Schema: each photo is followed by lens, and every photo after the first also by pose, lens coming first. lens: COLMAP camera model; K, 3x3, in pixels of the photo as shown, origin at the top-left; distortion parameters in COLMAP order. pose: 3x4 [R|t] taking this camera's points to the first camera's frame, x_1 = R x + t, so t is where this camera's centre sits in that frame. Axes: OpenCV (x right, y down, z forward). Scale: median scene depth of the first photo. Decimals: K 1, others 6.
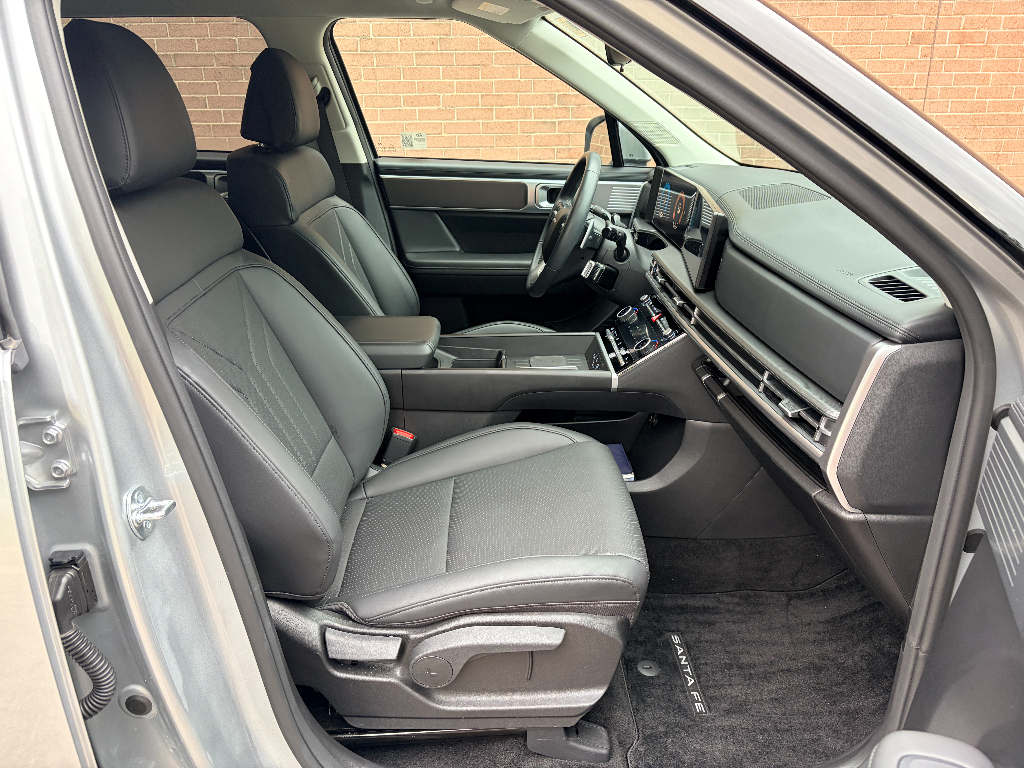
lens RADIAL K [[784.0, 0, 503.1], [0, 784.0, 388.8], [0, 0, 1]] dist [0.028937, -0.030760]
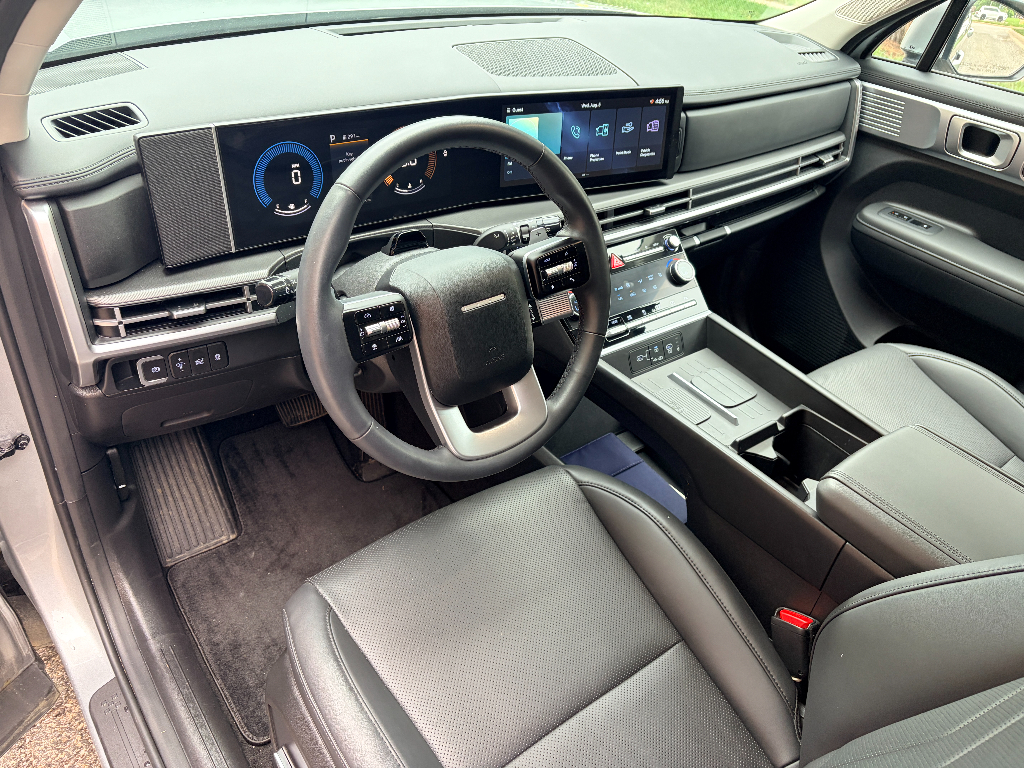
lens RADIAL K [[784.0, 0, 509.0], [0, 784.0, 386.2], [0, 0, 1]] dist [0.028937, -0.030760]
pose [[-0.597612, -0.527700, 0.603649, -0.201574], [0.190977, 0.637527, 0.746383, -0.463915], [-0.778709, 0.561330, -0.280215, 1.061993]]
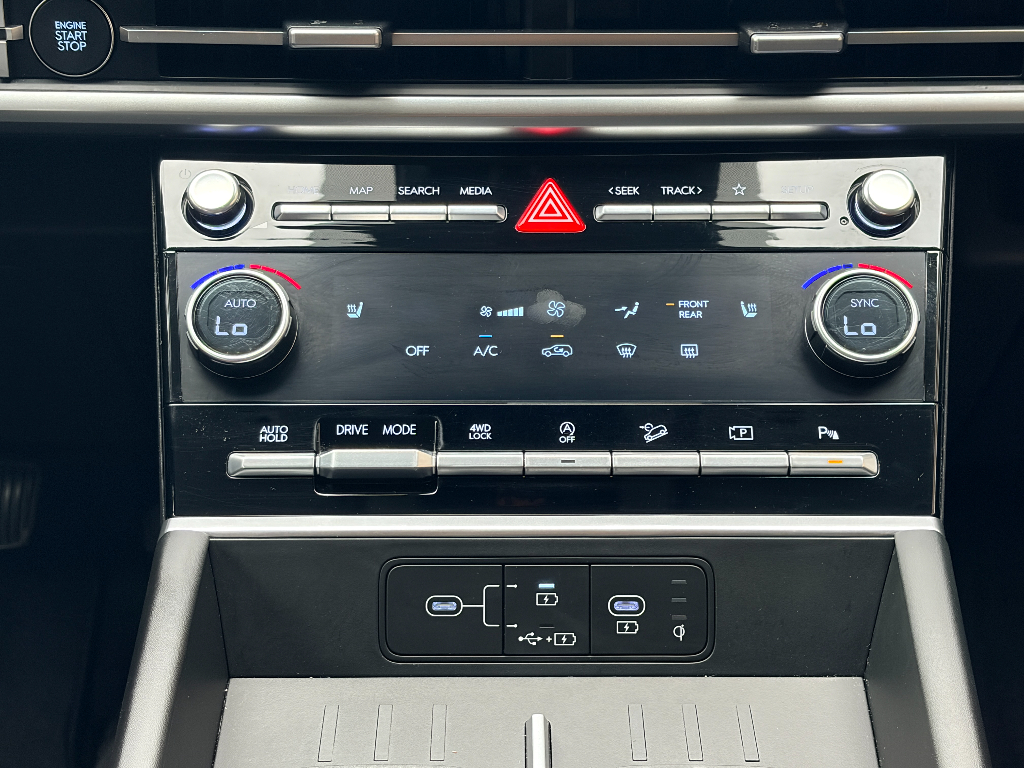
lens RADIAL K [[1767.6, 0, 510.3], [0, 1767.6, 391.8], [0, 0, 1]] dist [0.121505, 0.000000]
pose [[0.009906, -0.517896, 0.855386, -0.142666], [0.367799, 0.797348, 0.478497, -0.202679], [-0.929852, 0.309870, 0.198380, 0.735625]]
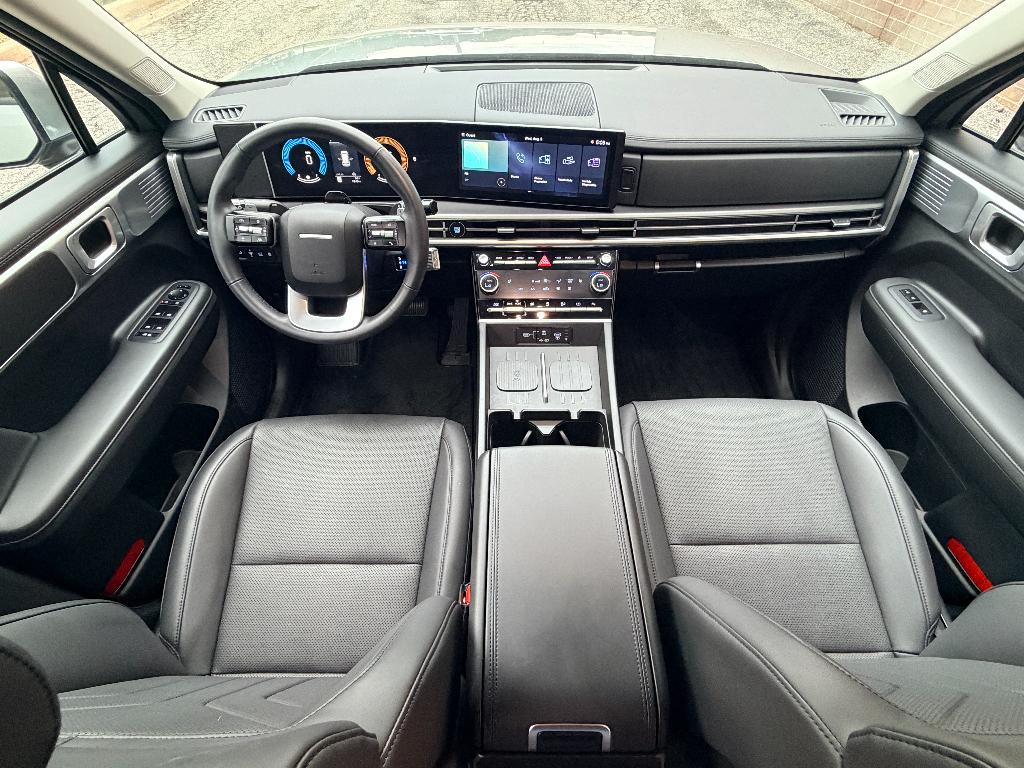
lens RADIAL K [[520.2, 0, 502.3], [0, 520.2, 390.0], [0, 0, 1]] dist [-0.001955, 0.002966]
pose [[0.013041, -0.724892, 0.688739, -0.299917], [0.373346, 0.642513, 0.669171, -0.353137], [-0.927600, 0.248411, 0.279015, 0.708865]]
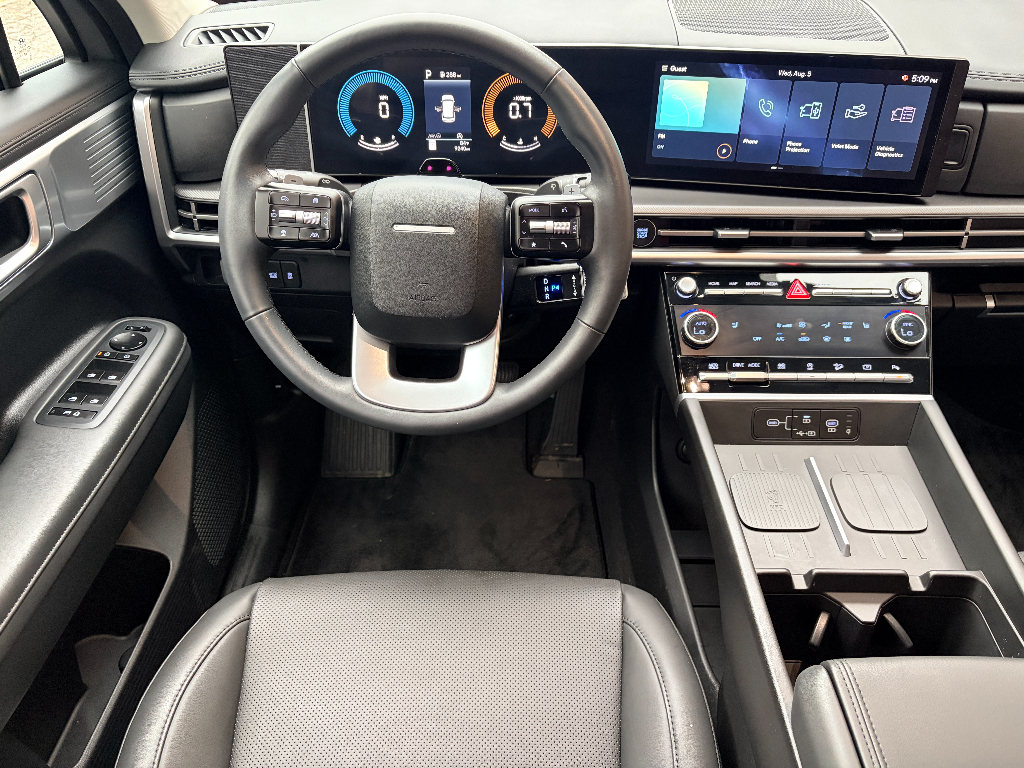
lens RADIAL K [[784.0, 0, 513.8], [0, 784.0, 389.4], [0, 0, 1]] dist [0.028937, -0.030760]
pose [[0.024105, -0.604935, 0.795910, -0.227855], [0.368480, 0.745463, 0.555434, -0.328455], [-0.929323, 0.279889, 0.240876, 0.839348]]
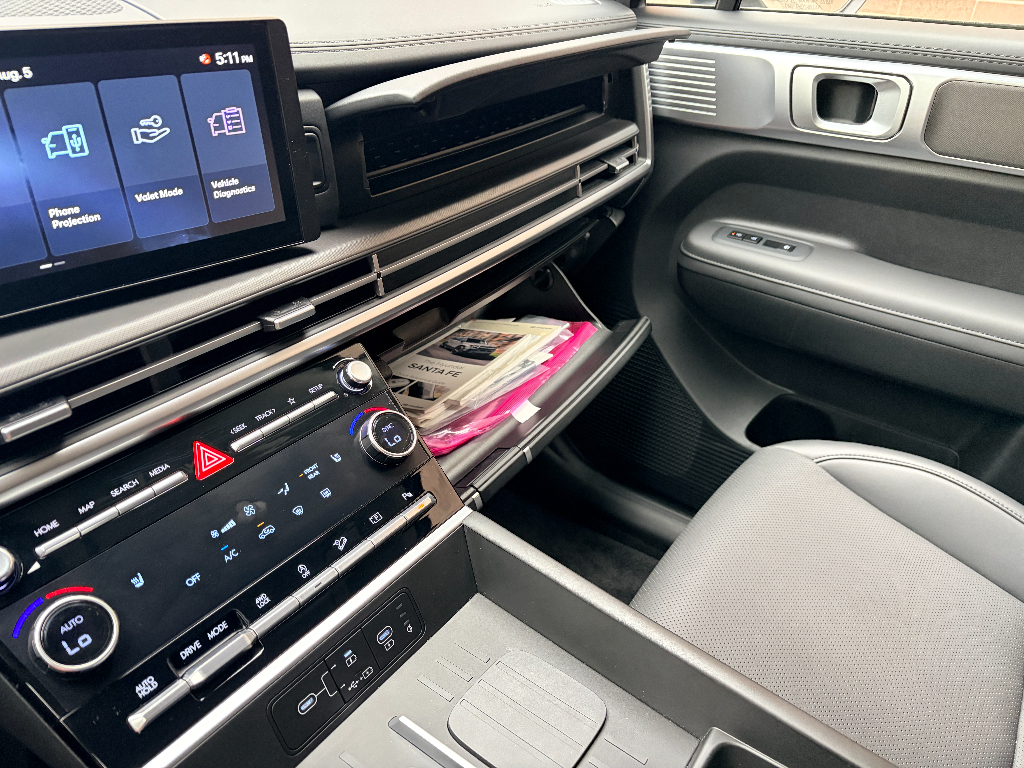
lens RADIAL K [[784.0, 0, 519.0], [0, 784.0, 389.5], [0, 0, 1]] dist [0.028937, -0.030760]
pose [[-0.812912, -0.345745, 0.468652, -0.024996], [0.153819, 0.648671, 0.745362, -0.245504], [-0.561706, 0.678002, -0.474131, 0.828616]]
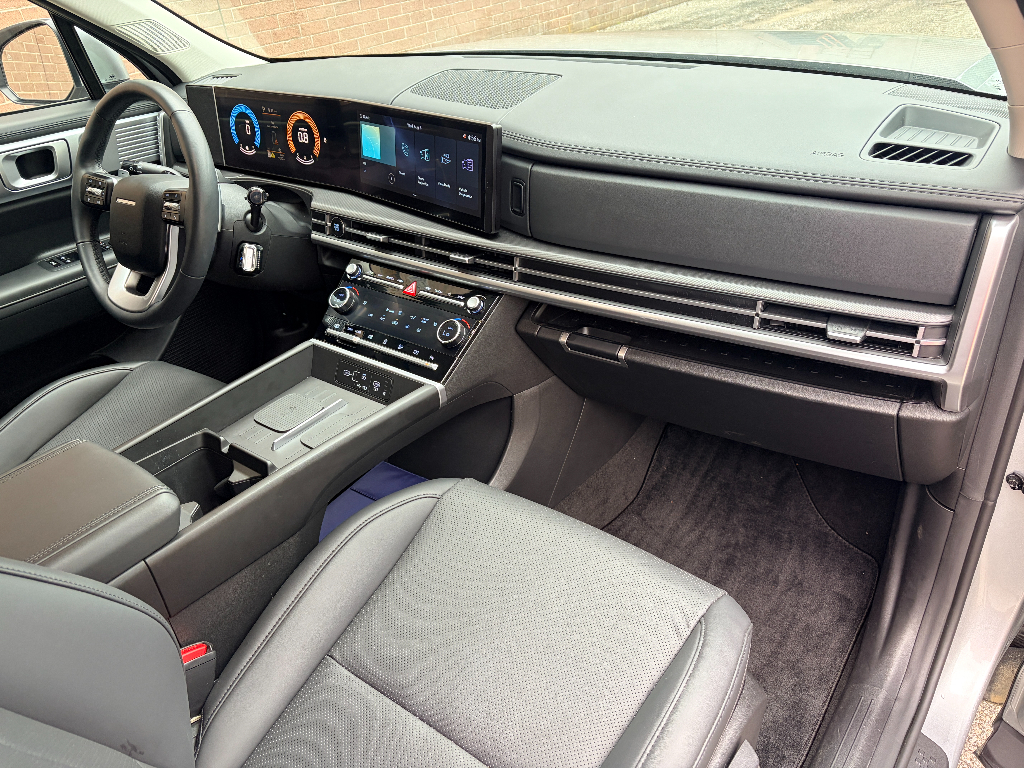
lens RADIAL K [[784.0, 0, 502.0], [0, 784.0, 403.6], [0, 0, 1]] dist [0.028937, -0.030760]
pose [[0.624937, -0.464859, 0.627184, -0.201251], [0.364468, 0.884189, 0.292186, -0.139558], [-0.690375, 0.045991, 0.721988, 0.329698]]
